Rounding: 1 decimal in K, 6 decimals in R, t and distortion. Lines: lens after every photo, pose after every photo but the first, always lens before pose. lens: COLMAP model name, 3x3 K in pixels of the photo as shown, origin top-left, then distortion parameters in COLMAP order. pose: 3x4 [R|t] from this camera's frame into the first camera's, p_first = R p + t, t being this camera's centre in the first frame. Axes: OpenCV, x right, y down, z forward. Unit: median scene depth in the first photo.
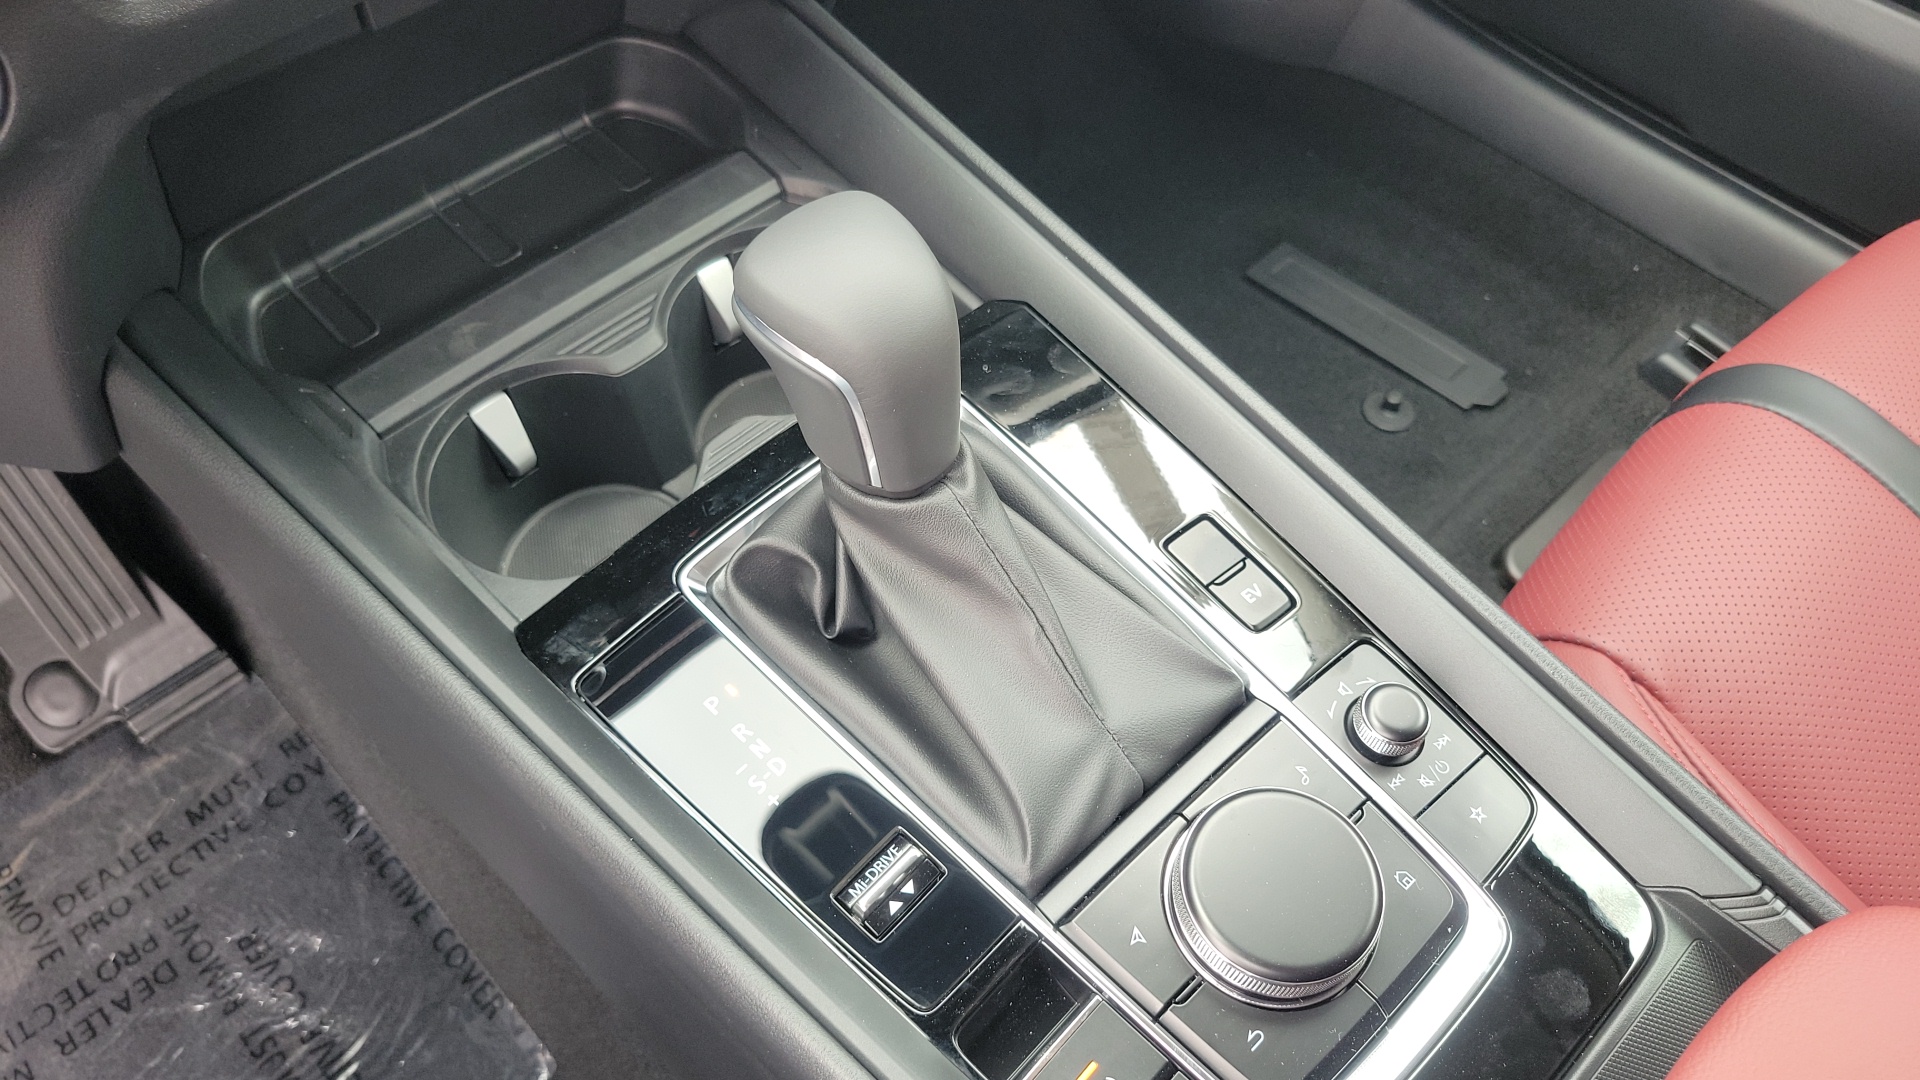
lens RADIAL K [[1458.0, 0, 960.0], [0, 1458.0, 540.0], [0, 0, 1]] dist [0.007597, -0.000835]
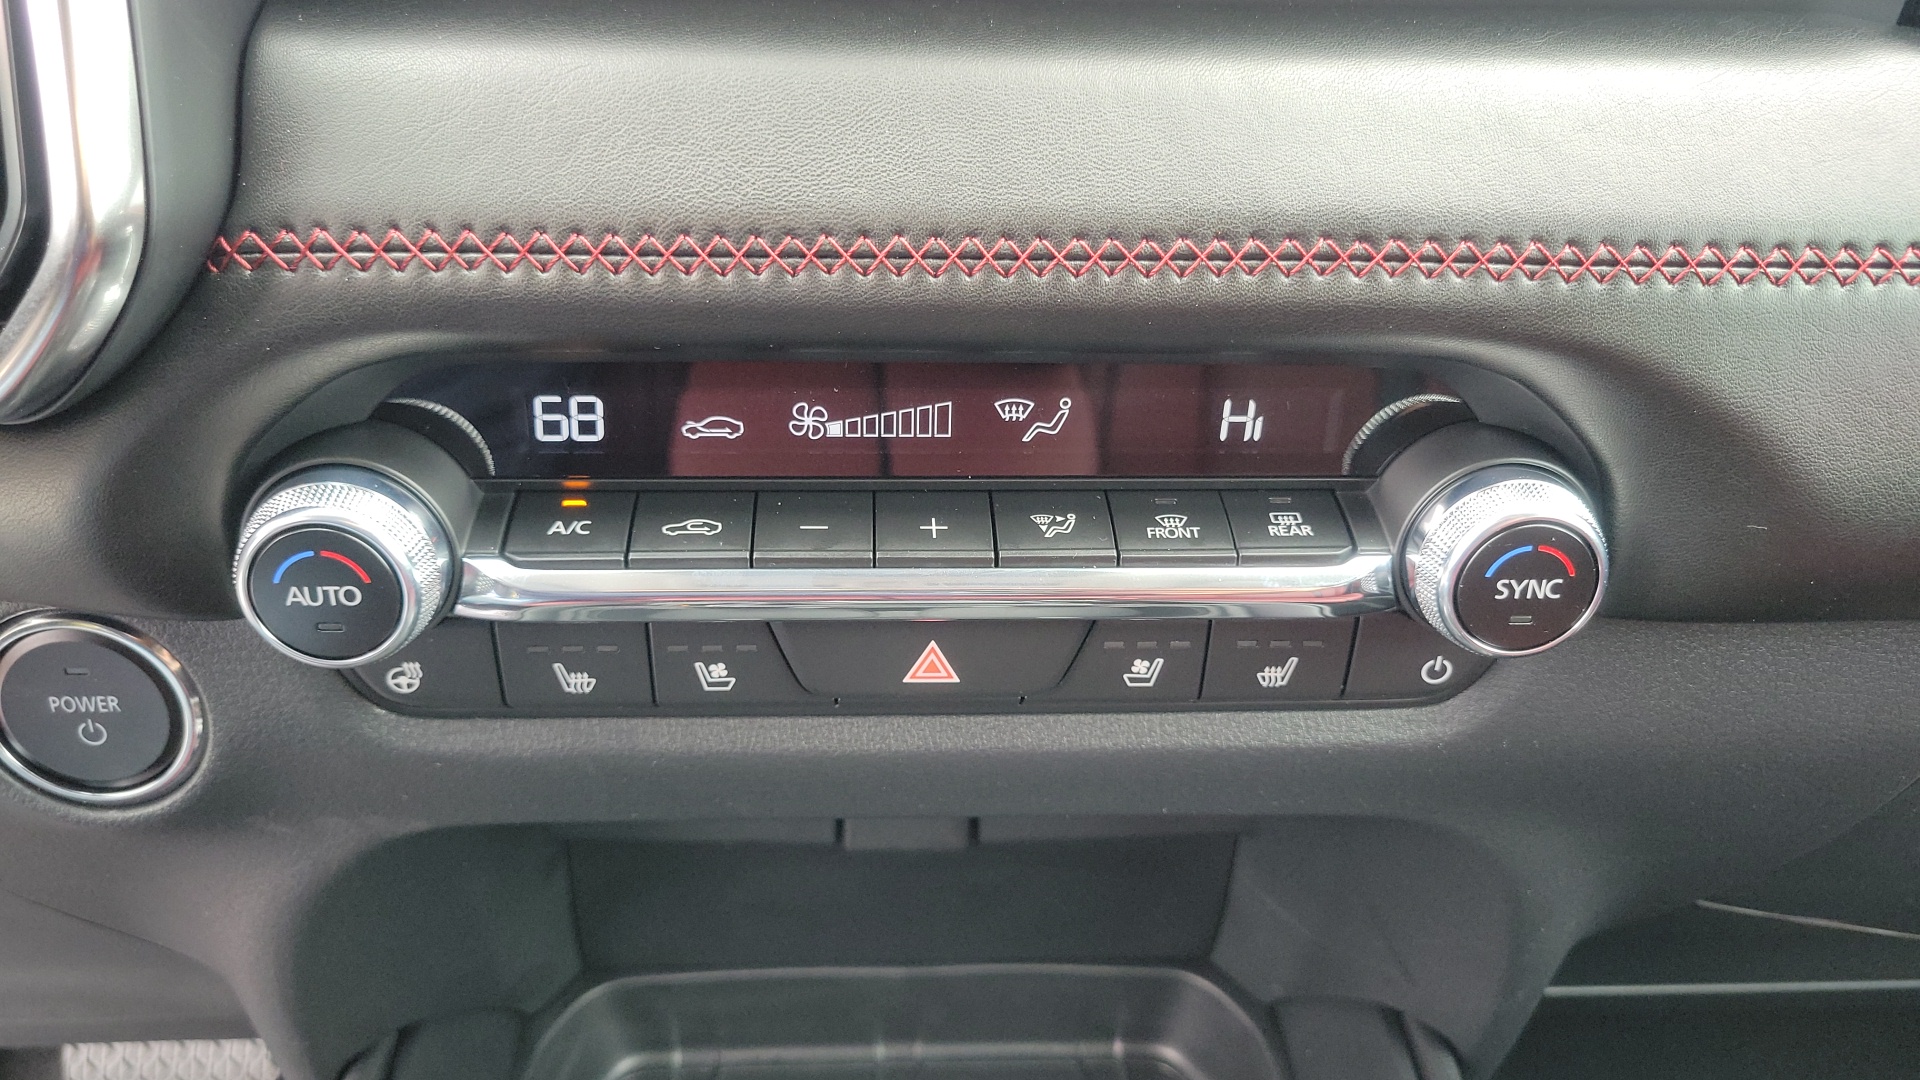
lens RADIAL K [[1493.4, 0, 960.0], [0, 1493.4, 540.0], [0, 0, 1]] dist [-0.006641, -0.004671]
pose [[0.767167, 0.266983, -0.583245, 0.066960], [-0.532292, 0.772357, -0.346597, -0.195268], [0.357938, 0.576354, 0.734640, 0.276331]]
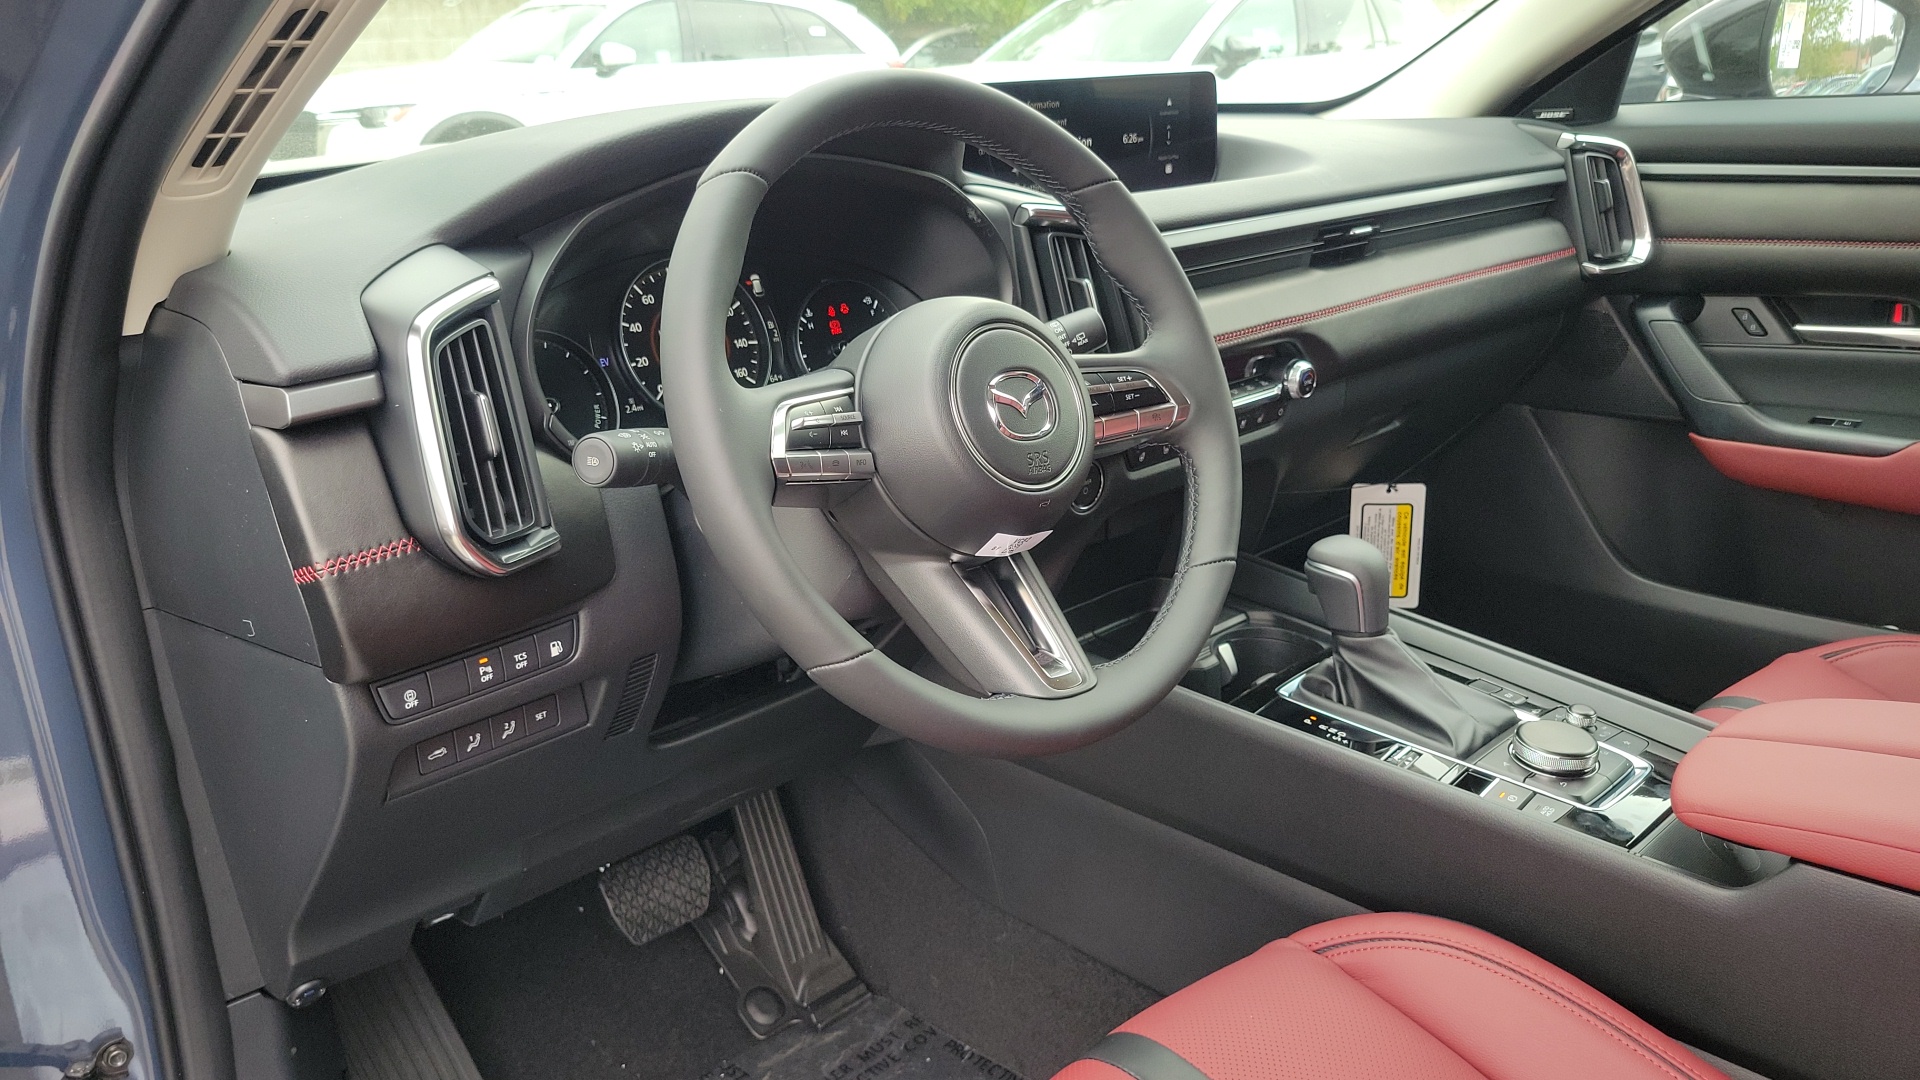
lens RADIAL K [[1438.3, 0, 945.0], [0, 1438.3, 552.6], [0, 0, 1]] dist [0.007260, -0.002610]
pose [[0.998794, -0.048307, -0.008826, -0.568378], [0.033955, 0.809212, -0.586535, 0.982362], [0.035476, 0.585527, 0.809876, -0.905306]]
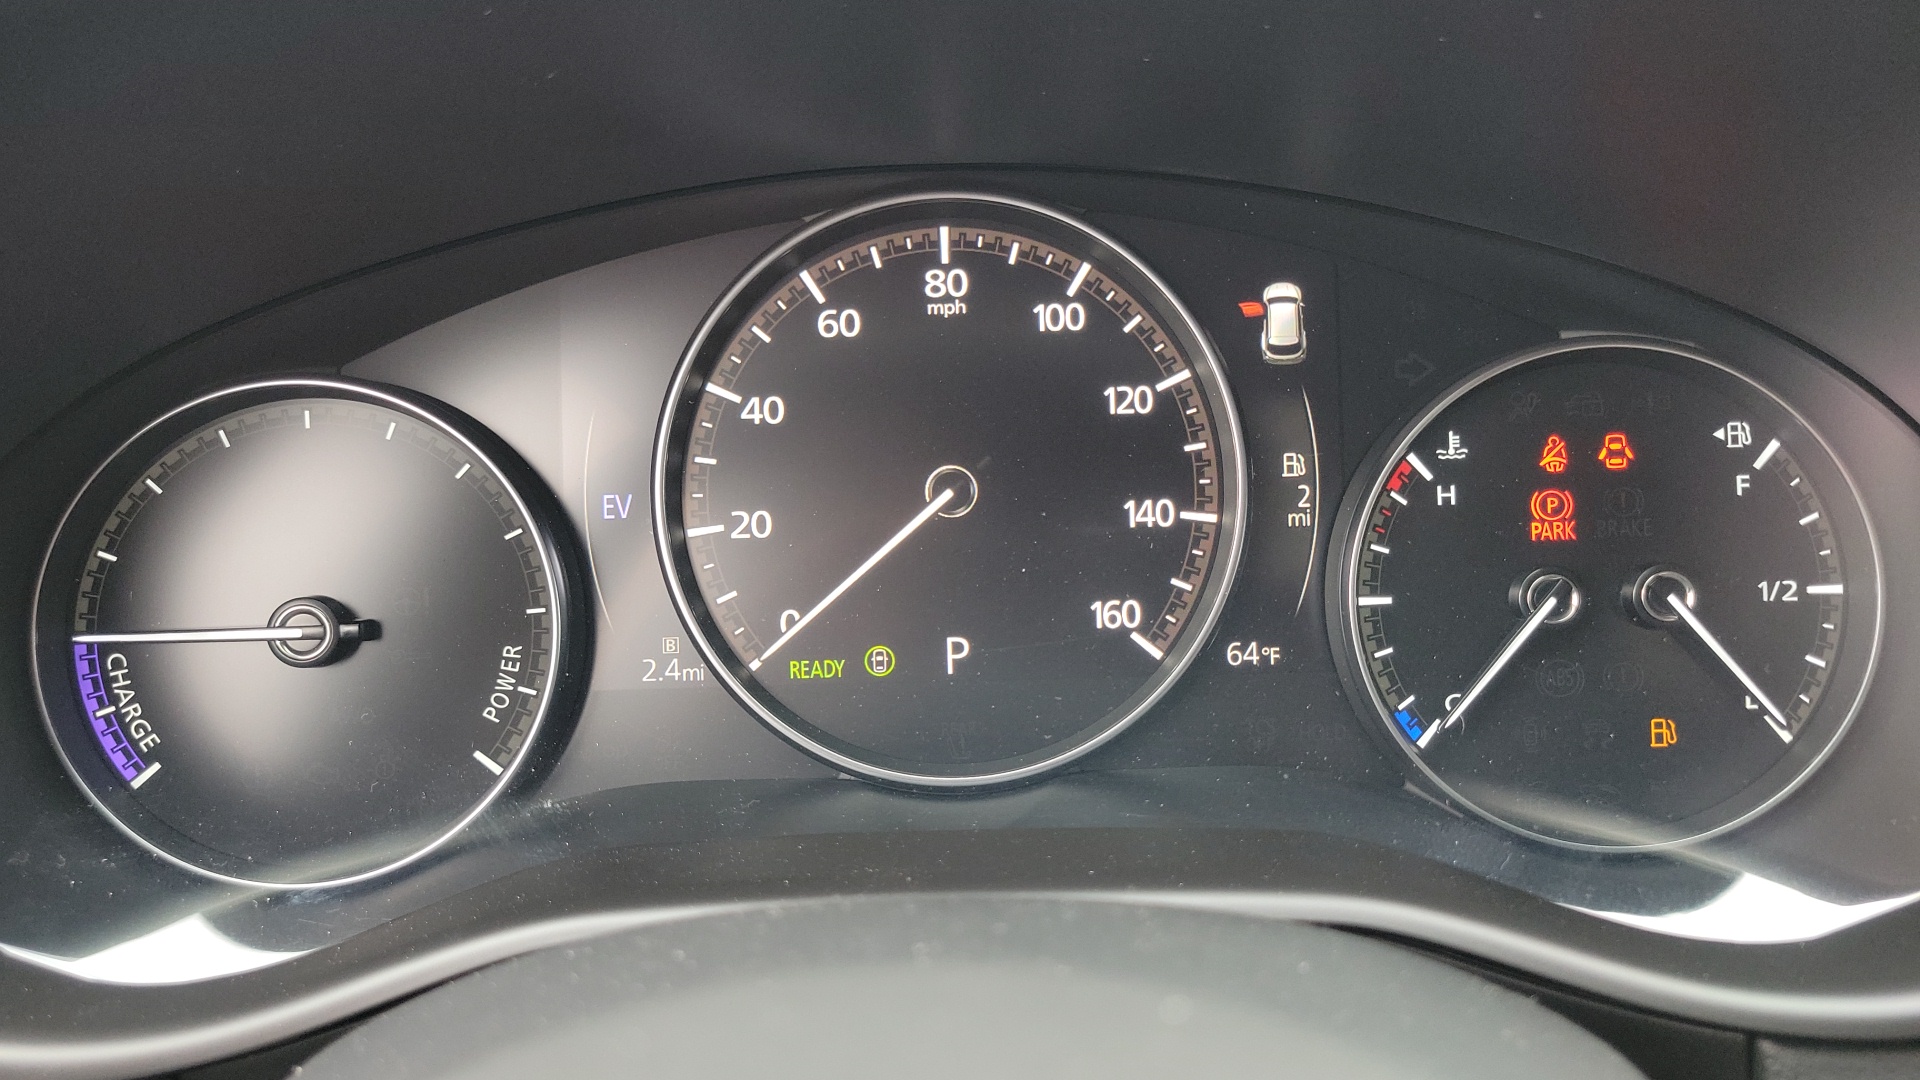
lens RADIAL K [[1458.0, 0, 960.0], [0, 1458.0, 540.0], [0, 0, 1]] dist [0.007597, -0.000835]
pose [[0.726147, 0.202918, -0.656913, -0.528891], [-0.538169, 0.762371, -0.359394, -0.029699], [0.427884, 0.614503, 0.662798, -0.010148]]
